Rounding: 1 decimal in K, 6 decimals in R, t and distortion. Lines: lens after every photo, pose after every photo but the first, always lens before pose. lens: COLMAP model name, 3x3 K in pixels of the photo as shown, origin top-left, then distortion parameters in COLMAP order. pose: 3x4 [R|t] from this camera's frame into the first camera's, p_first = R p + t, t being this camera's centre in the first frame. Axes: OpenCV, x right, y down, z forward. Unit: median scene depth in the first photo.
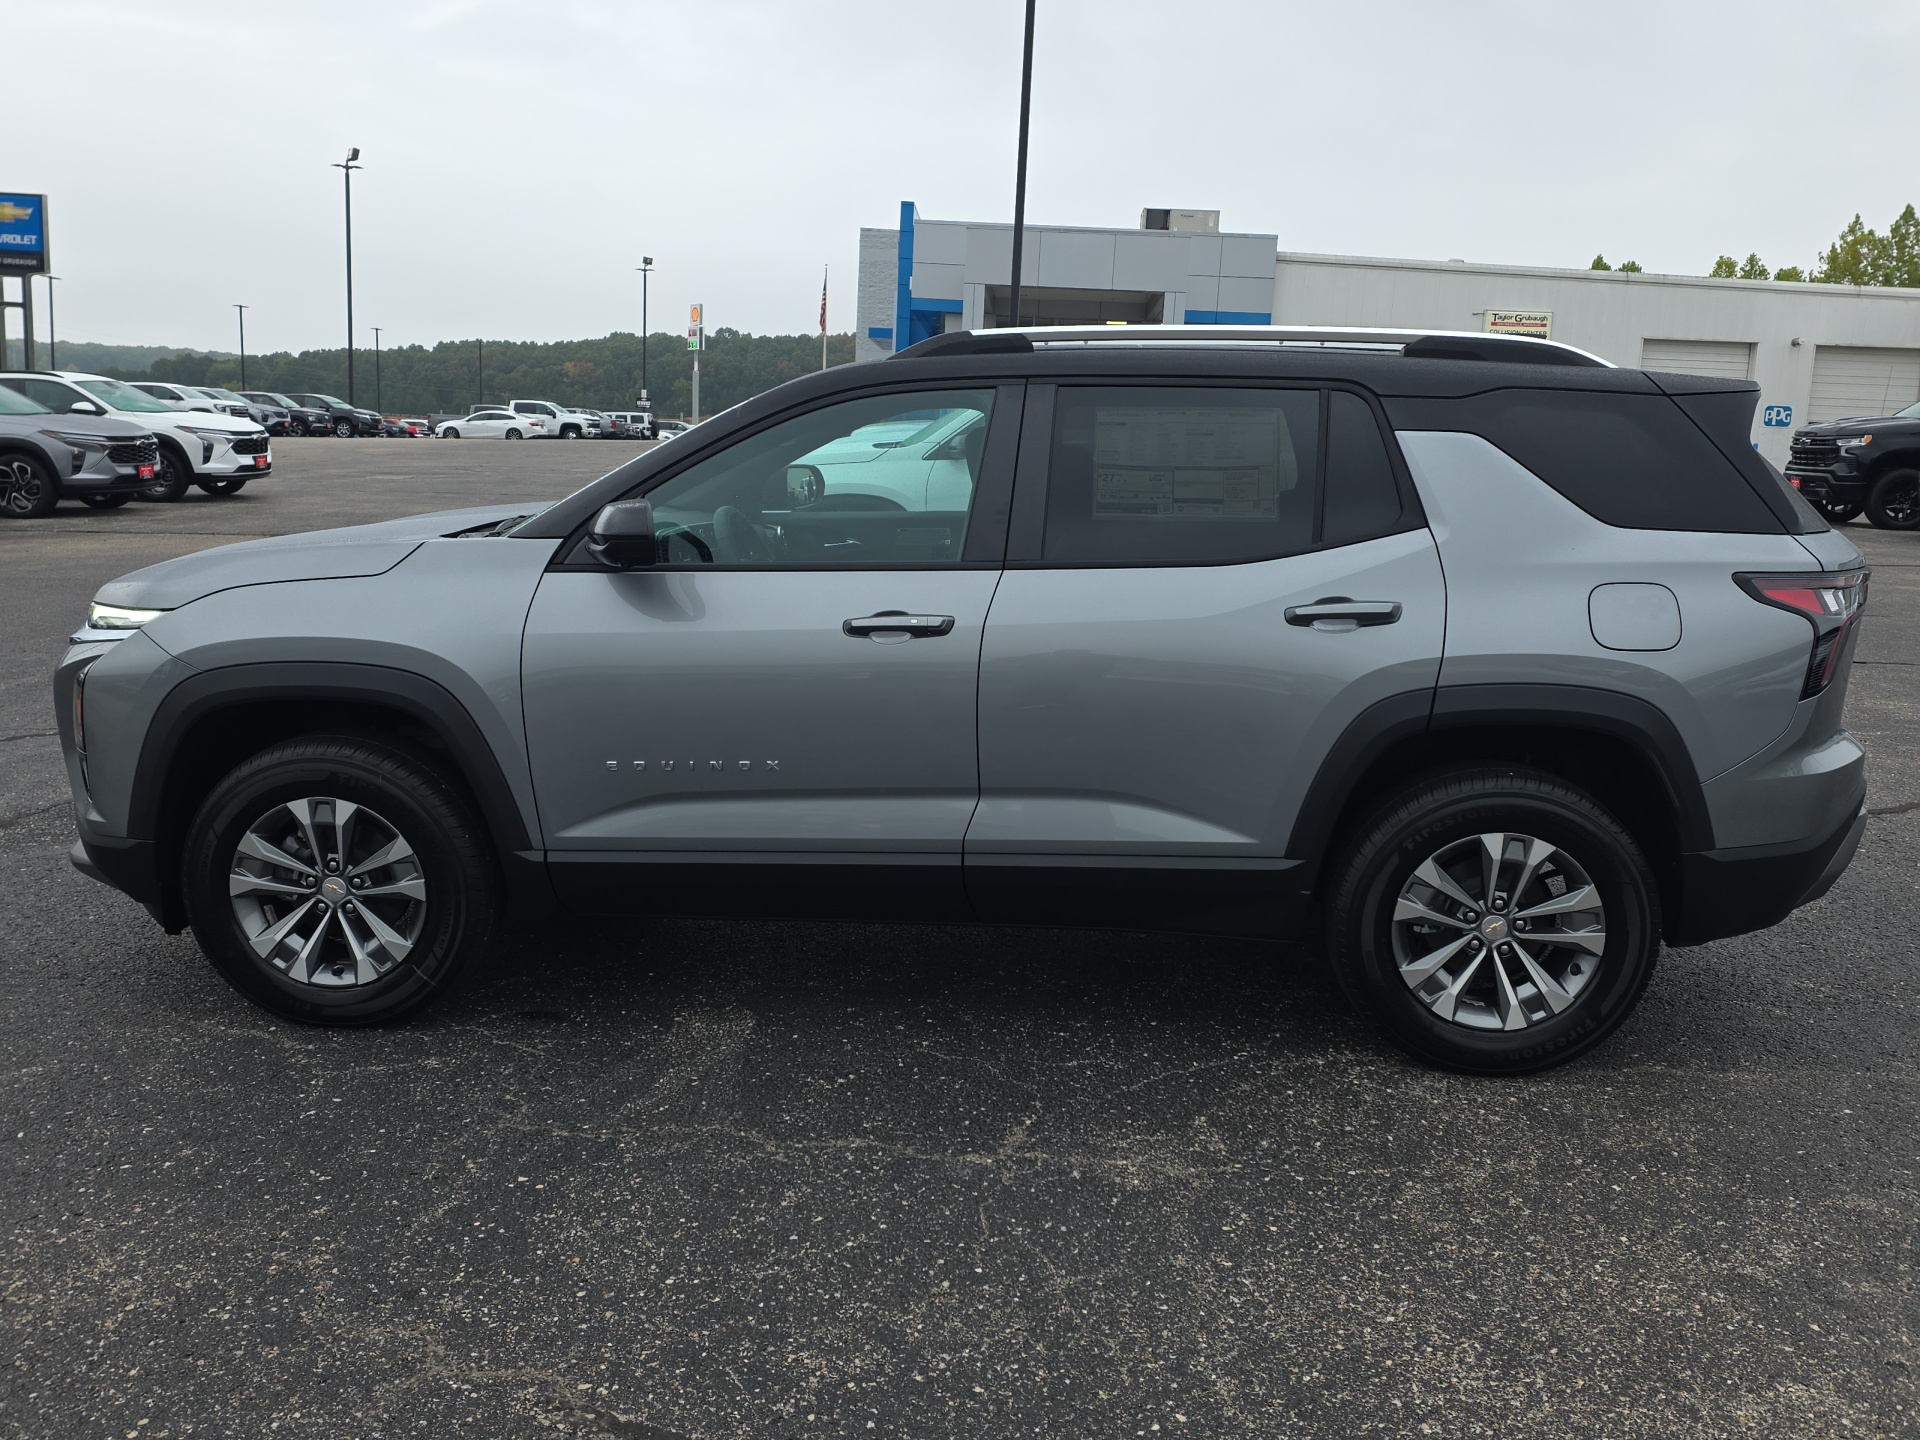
lens RADIAL K [[1542.6, 0, 967.8], [0, 1542.6, 711.7], [0, 0, 1]] dist [0.092052, -0.090695]
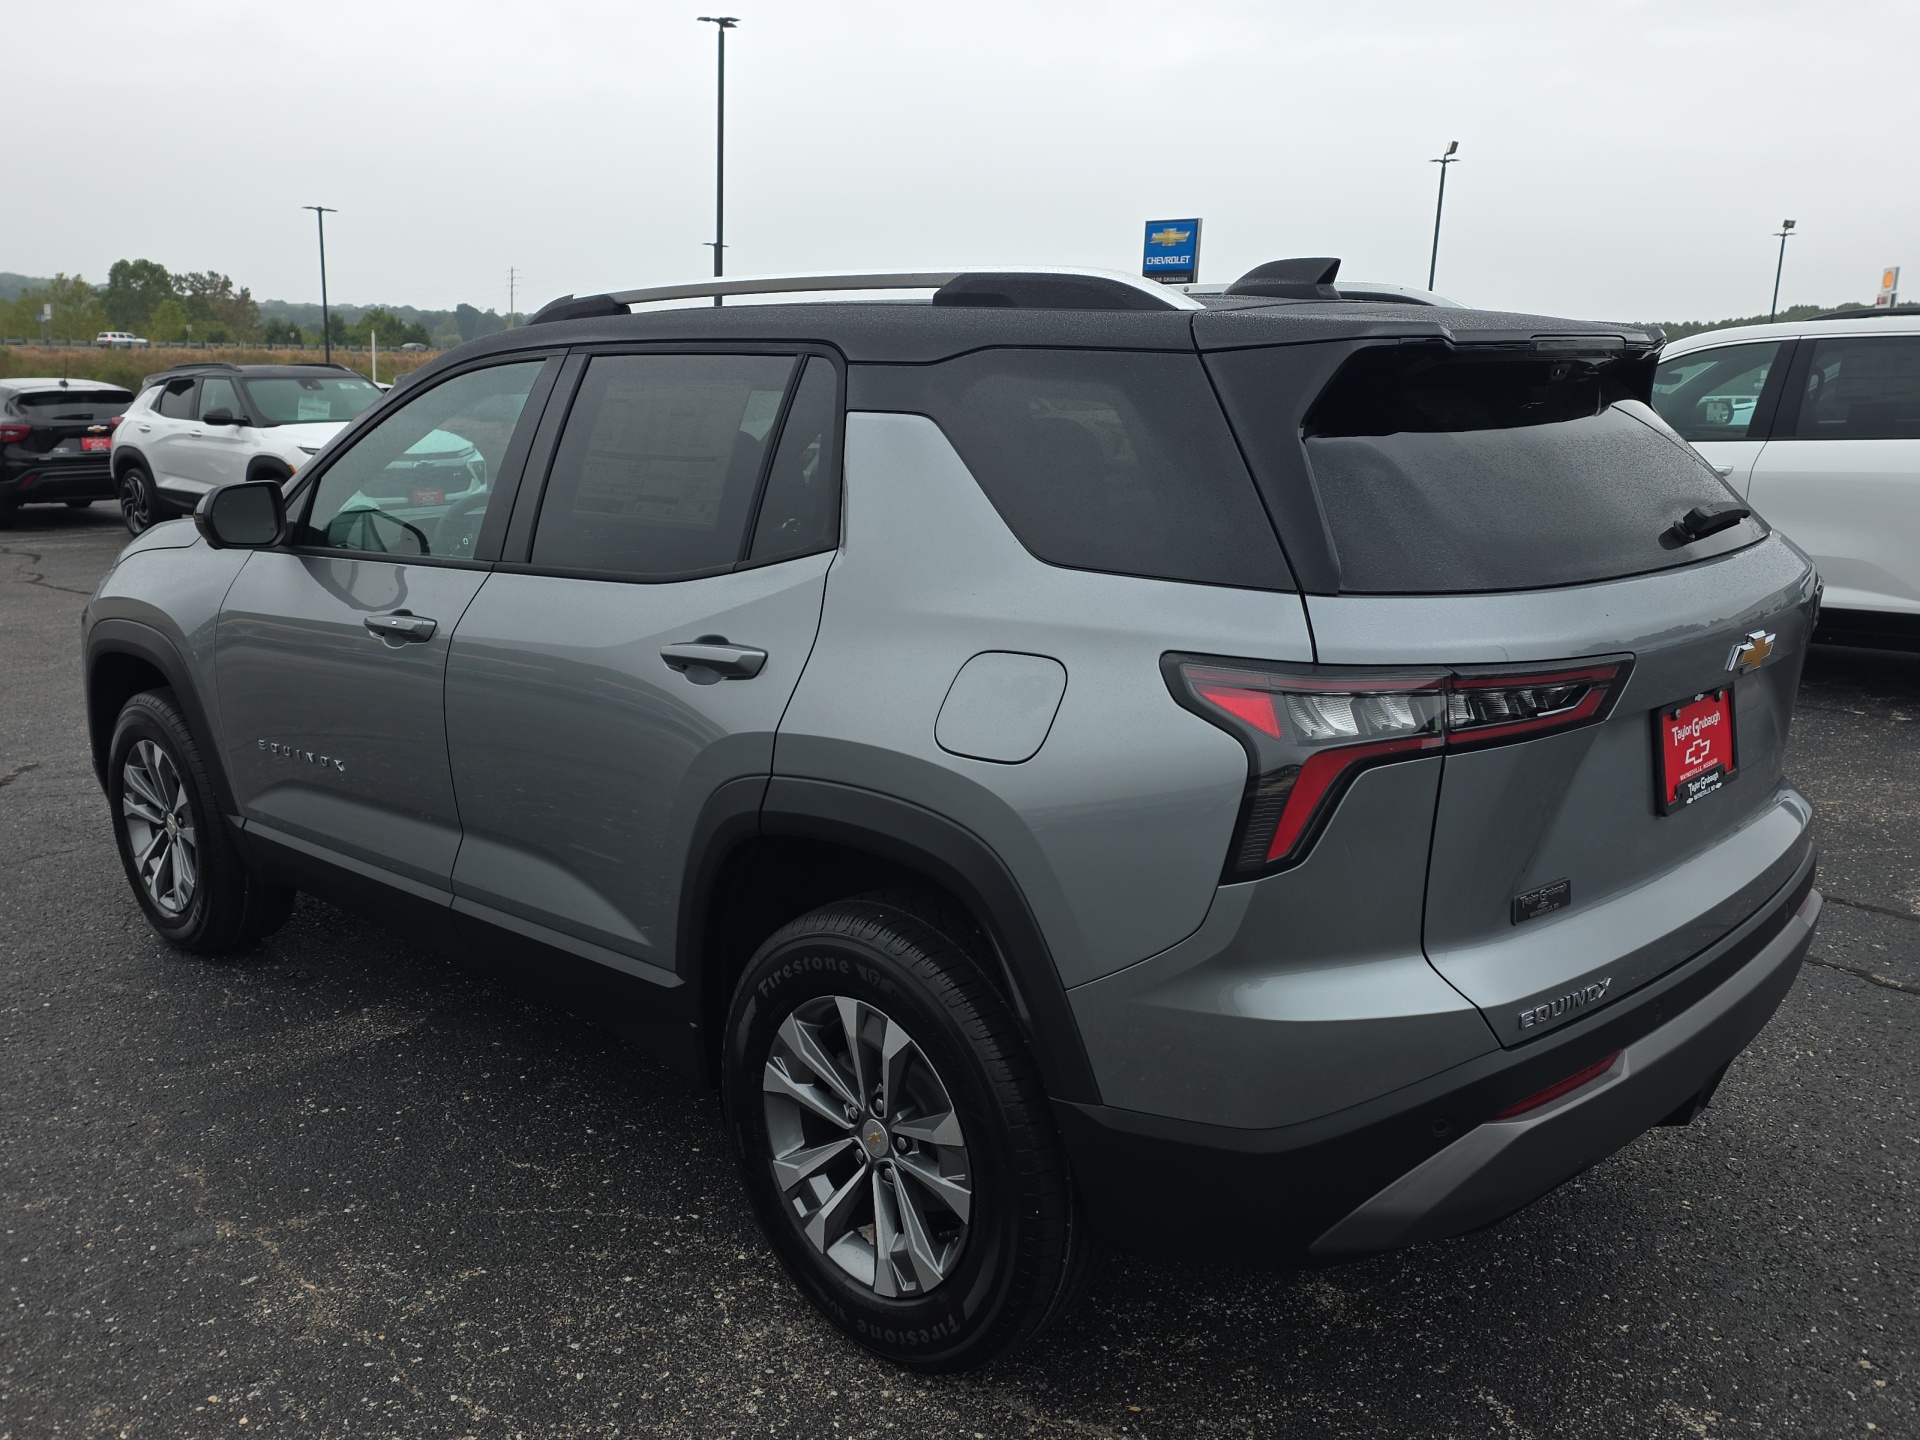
lens RADIAL K [[1542.6, 0, 982.8], [0, 1542.6, 703.6], [0, 0, 1]] dist [0.092052, -0.090695]
pose [[0.784716, 0.108537, -0.610279, 0.750296], [-0.106820, 0.993500, 0.039340, -0.080223], [0.610582, 0.034319, 0.791209, 0.471631]]
